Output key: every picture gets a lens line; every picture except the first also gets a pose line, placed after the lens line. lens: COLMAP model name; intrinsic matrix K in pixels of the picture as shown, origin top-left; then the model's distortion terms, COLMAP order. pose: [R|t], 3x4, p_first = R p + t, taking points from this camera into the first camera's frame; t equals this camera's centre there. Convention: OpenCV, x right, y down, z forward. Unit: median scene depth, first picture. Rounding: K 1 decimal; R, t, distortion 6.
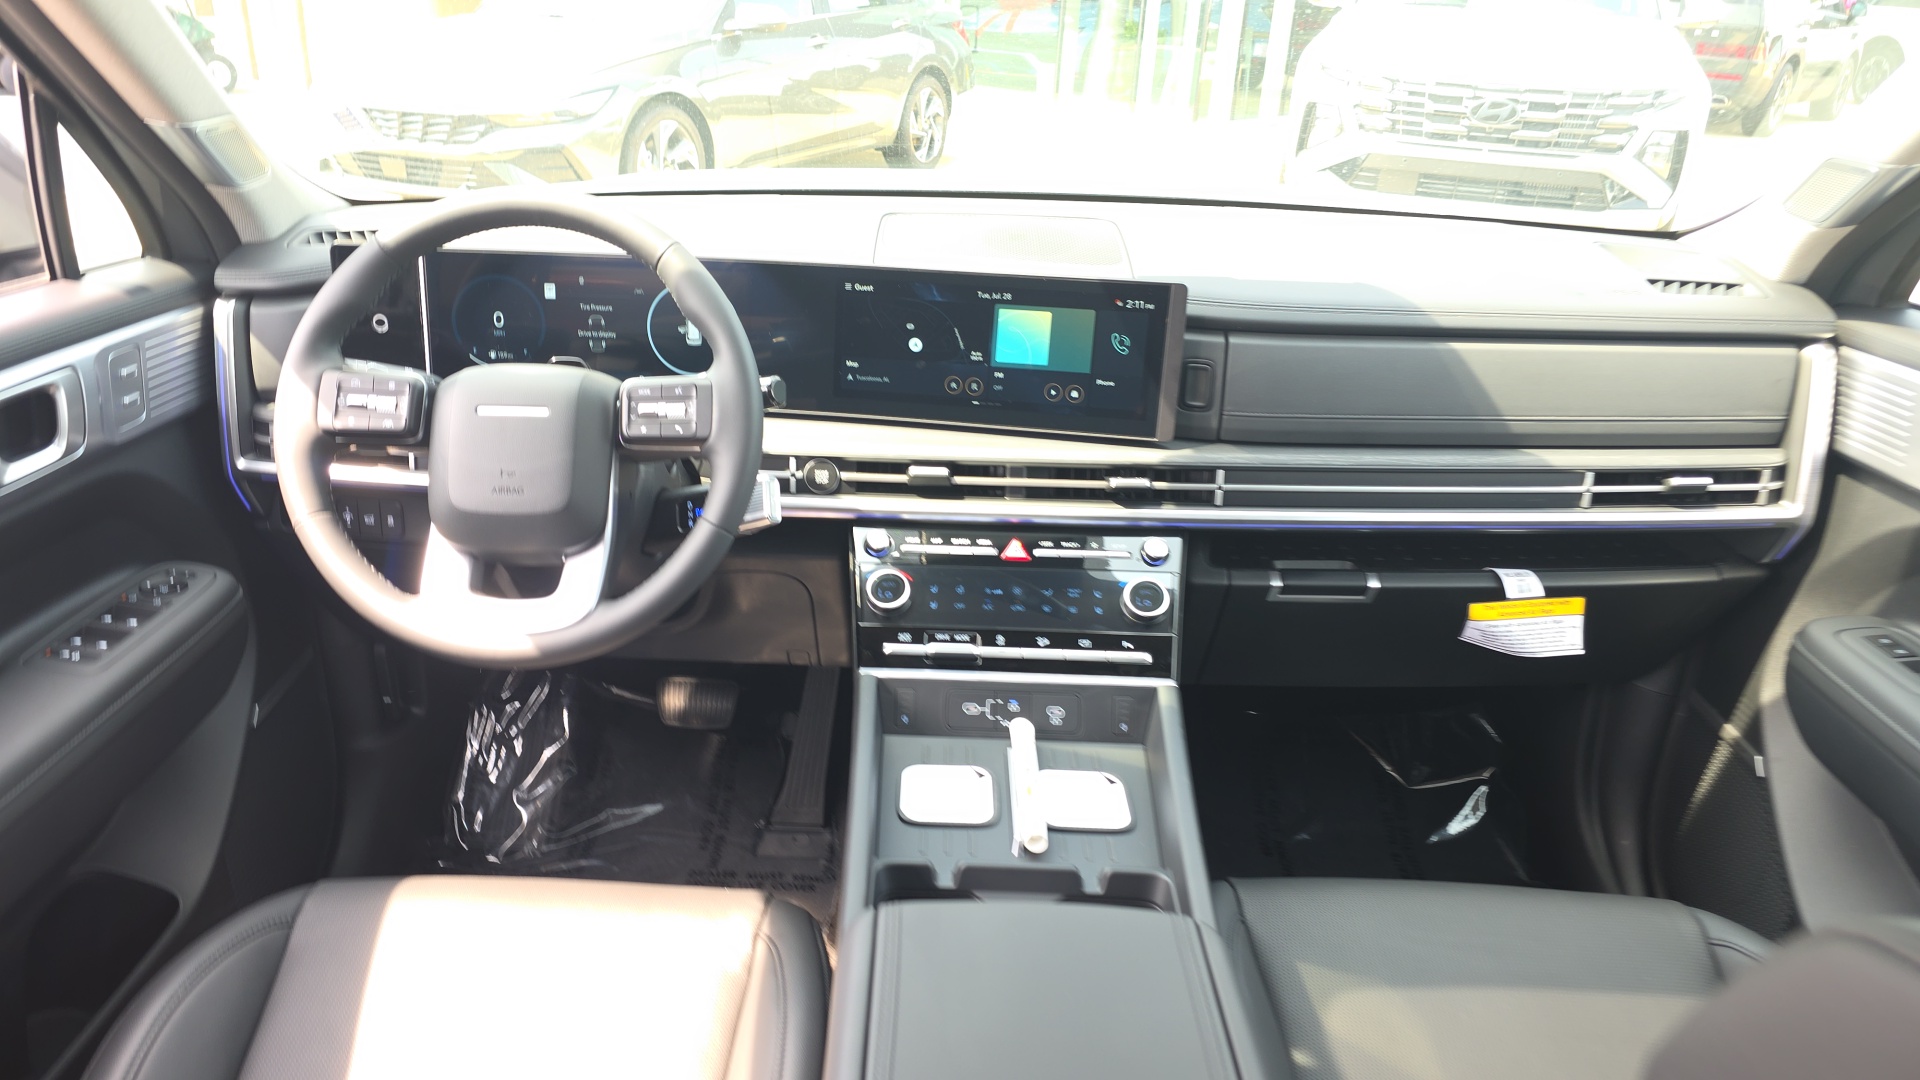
lens RADIAL K [[1295.9, 0, 913.3], [0, 1295.9, 549.3], [0, 0, 1]] dist [0.048789, -0.051961]
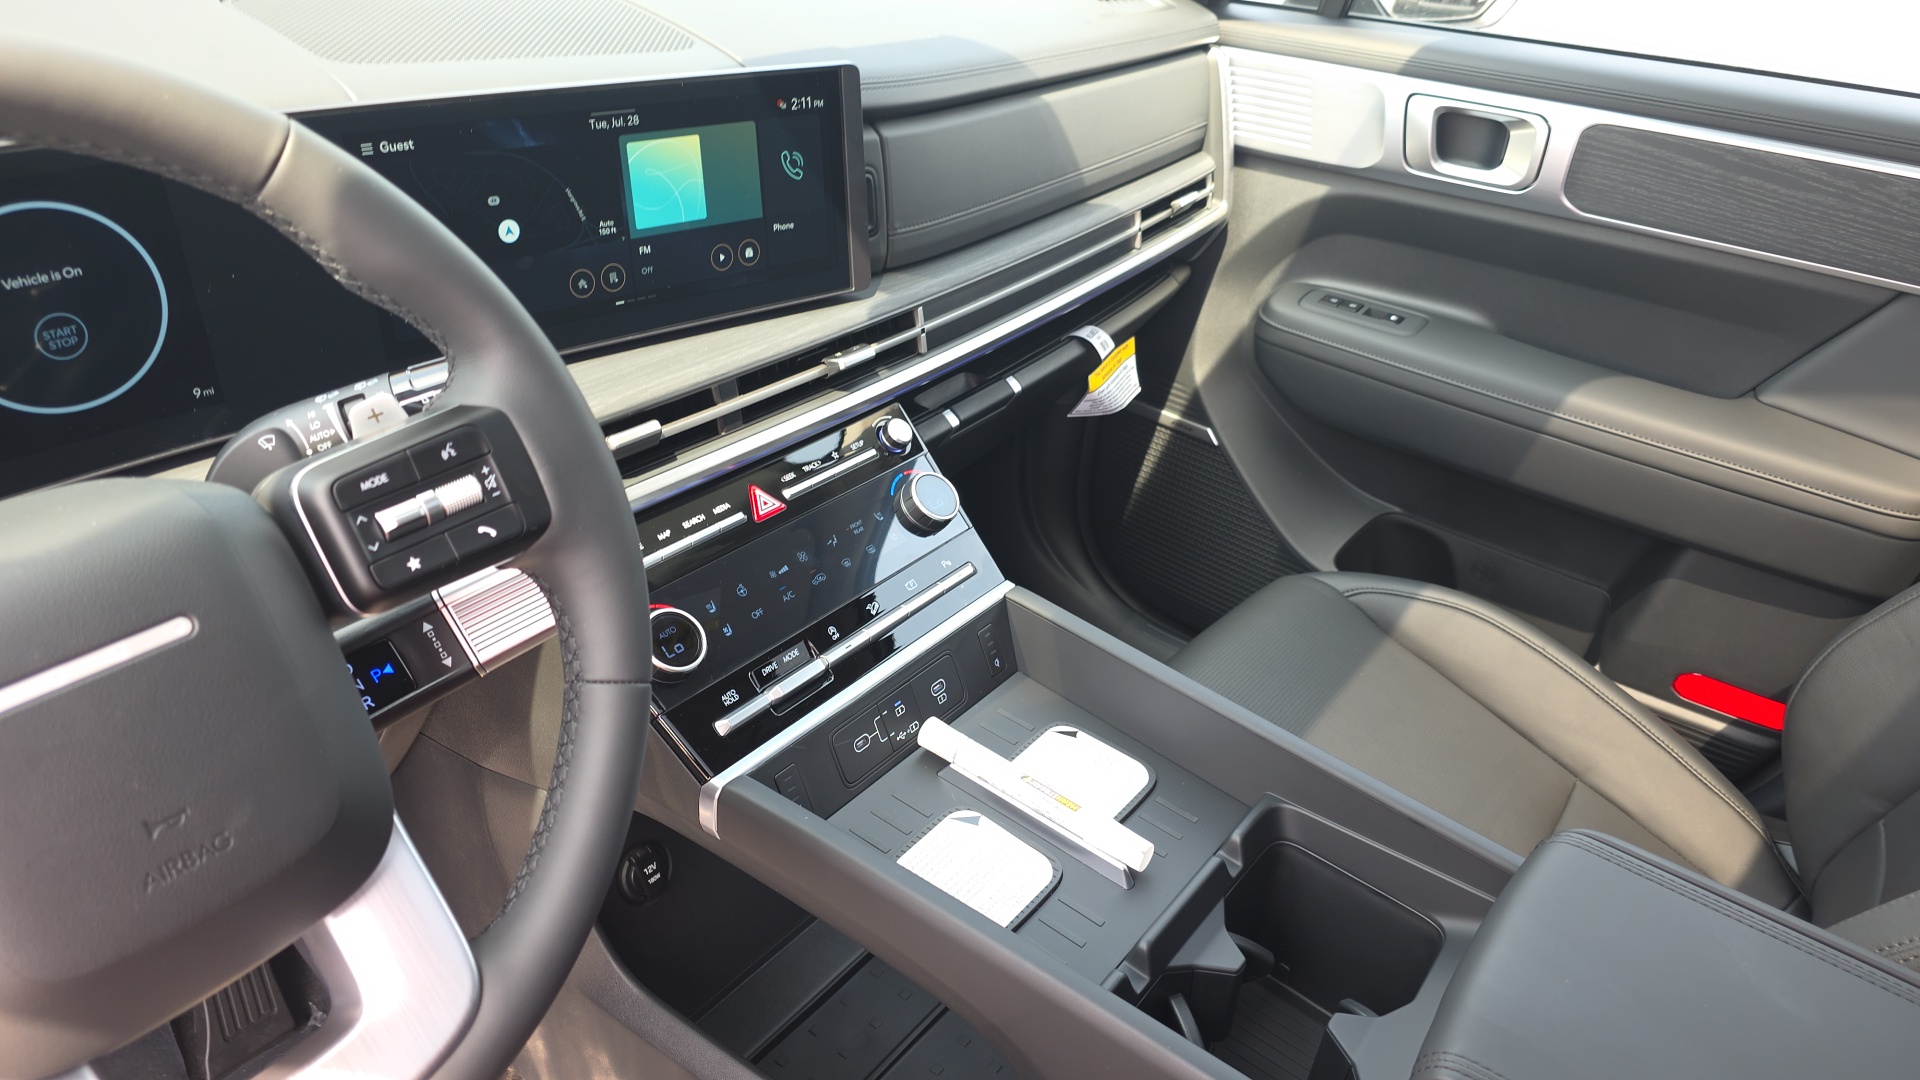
lens RADIAL K [[1295.9, 0, 960.1], [0, 1295.9, 518.8], [0, 0, 1]] dist [0.048789, -0.051961]
pose [[0.580652, -0.380063, 0.719997, -0.345602], [0.252497, 0.924812, 0.284549, -0.155594], [-0.774008, 0.016573, 0.632959, 0.492189]]
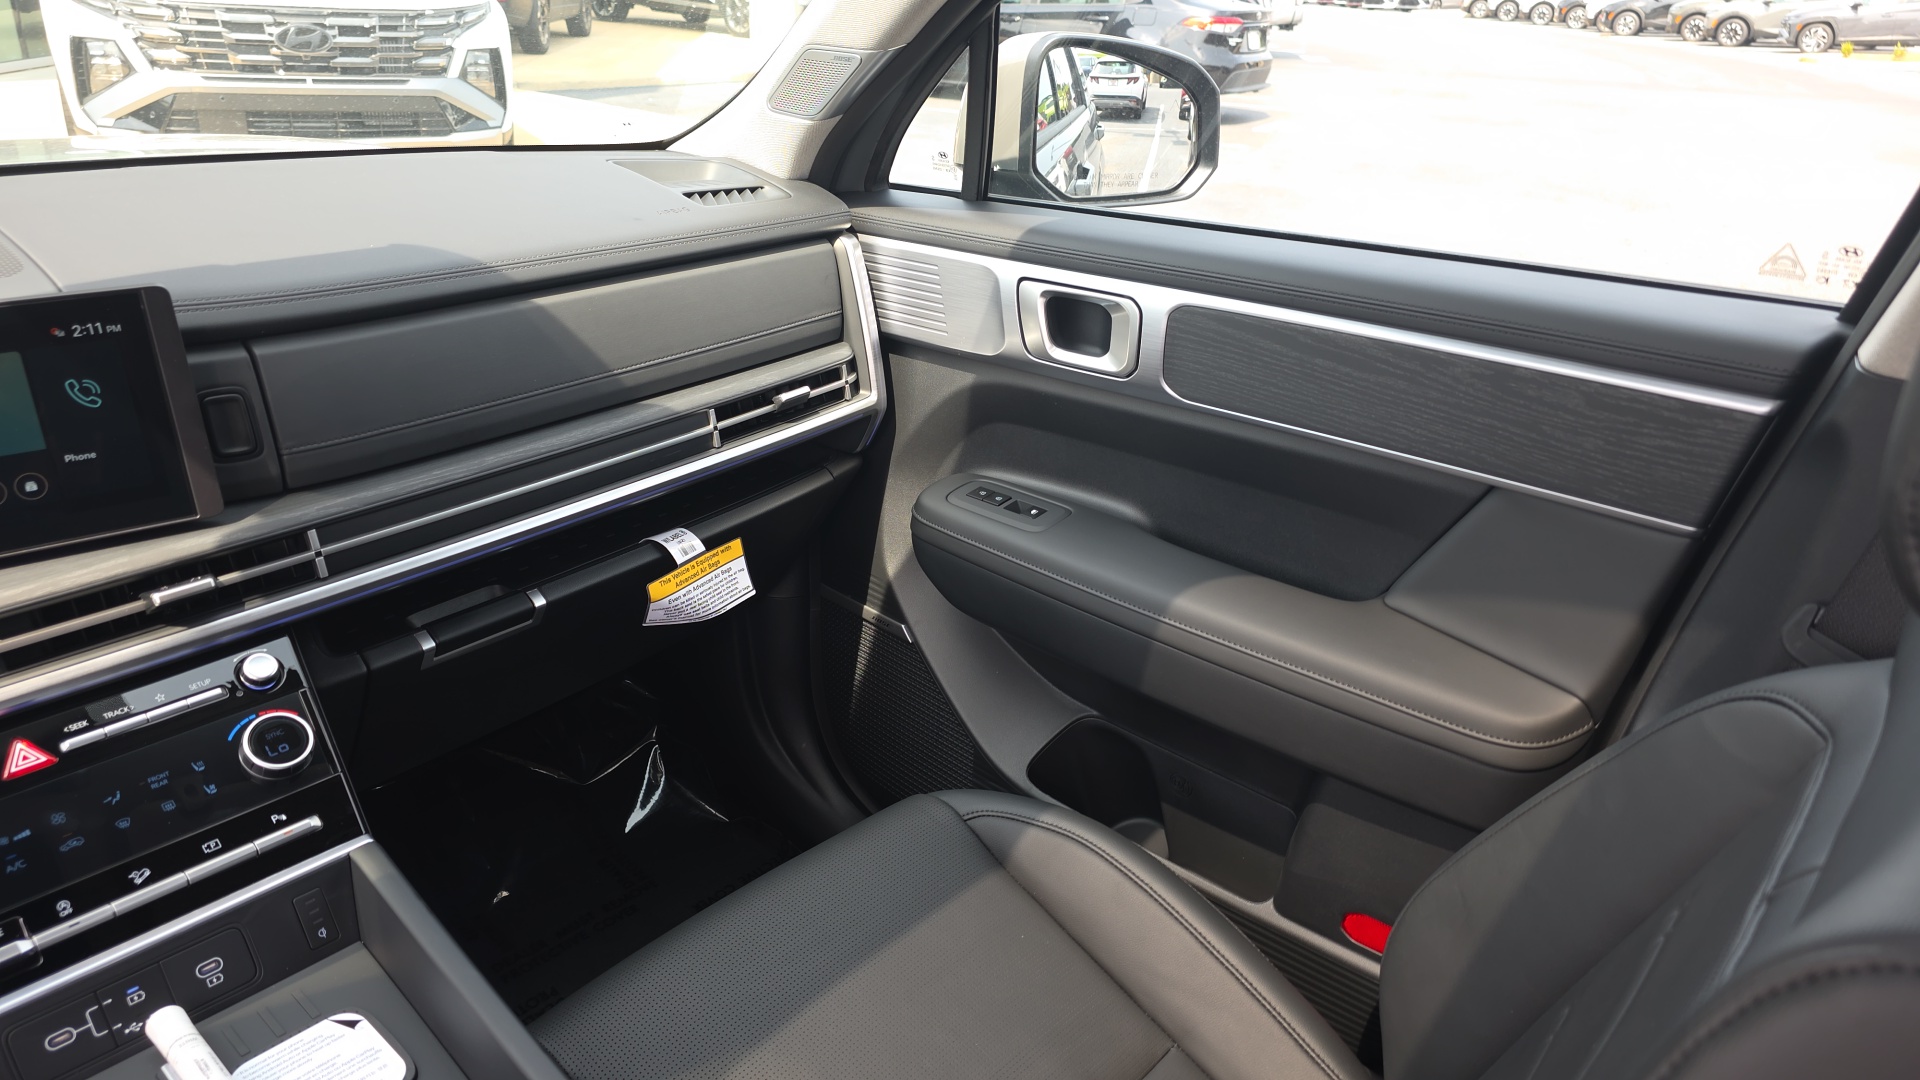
lens RADIAL K [[1295.9, 0, 967.7], [0, 1295.9, 539.3], [0, 0, 1]] dist [0.048789, -0.051961]
pose [[0.648777, -0.315778, 0.692367, -0.027682], [0.287314, 0.944143, 0.161383, -0.067873], [-0.704655, 0.094225, 0.703266, 0.239420]]
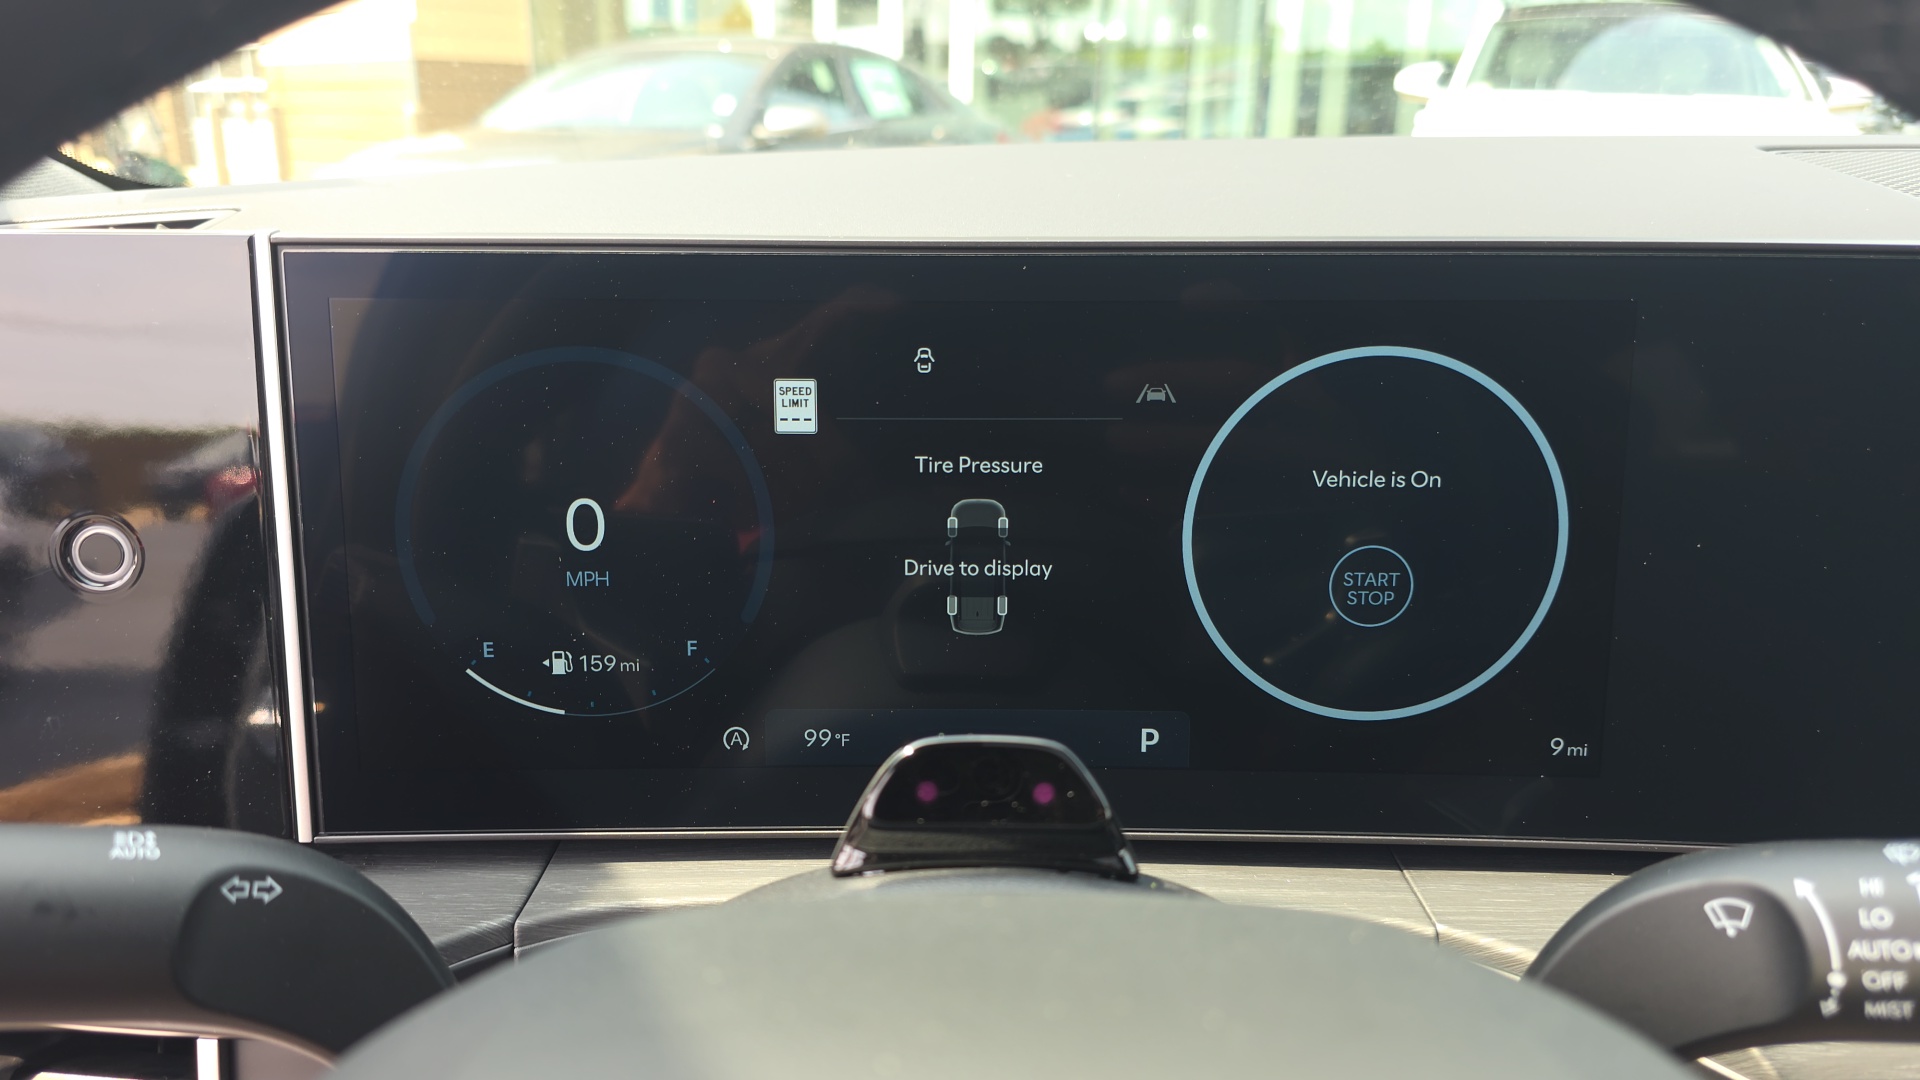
lens RADIAL K [[1295.9, 0, 954.6], [0, 1295.9, 539.6], [0, 0, 1]] dist [0.048789, -0.051961]
pose [[0.999324, -0.028674, 0.023006, -0.260571], [0.031127, 0.992932, -0.114526, -0.146189], [-0.019559, 0.115165, 0.993154, 0.772792]]
